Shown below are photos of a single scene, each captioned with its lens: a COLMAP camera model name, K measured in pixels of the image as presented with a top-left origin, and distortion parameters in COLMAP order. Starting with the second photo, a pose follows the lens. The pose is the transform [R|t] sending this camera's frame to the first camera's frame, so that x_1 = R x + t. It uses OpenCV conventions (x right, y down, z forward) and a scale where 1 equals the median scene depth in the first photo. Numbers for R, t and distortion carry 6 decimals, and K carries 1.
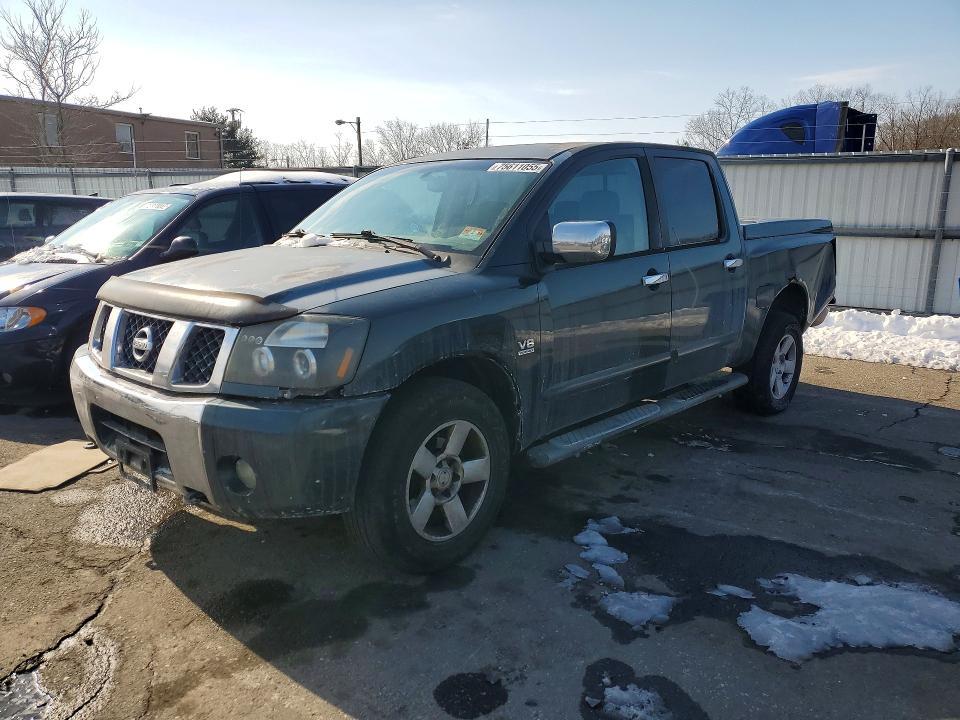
lens RADIAL K [[761.8, 0, 480.0], [0, 761.8, 360.0], [0, 0, 1]] dist [0.024171, 0.001890]
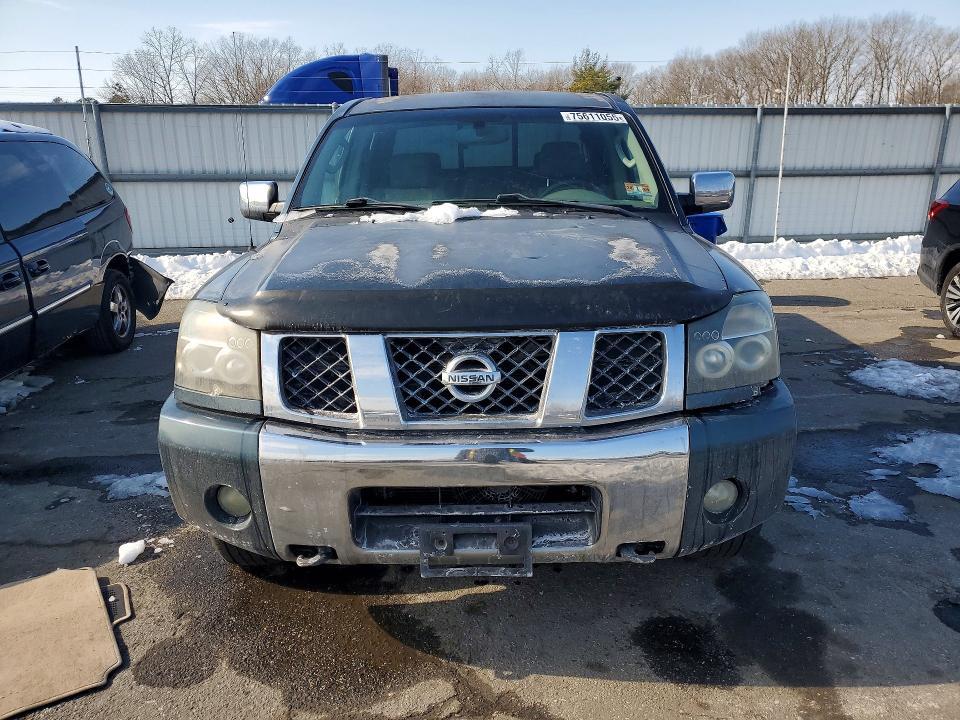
lens RADIAL K [[761.8, 0, 480.0], [0, 761.8, 360.0], [0, 0, 1]] dist [0.024171, 0.001890]
pose [[0.746923, -0.196389, 0.635246, -0.872718], [0.155094, 0.980491, 0.120763, -0.118688], [-0.646570, 0.008322, 0.762809, 0.477900]]
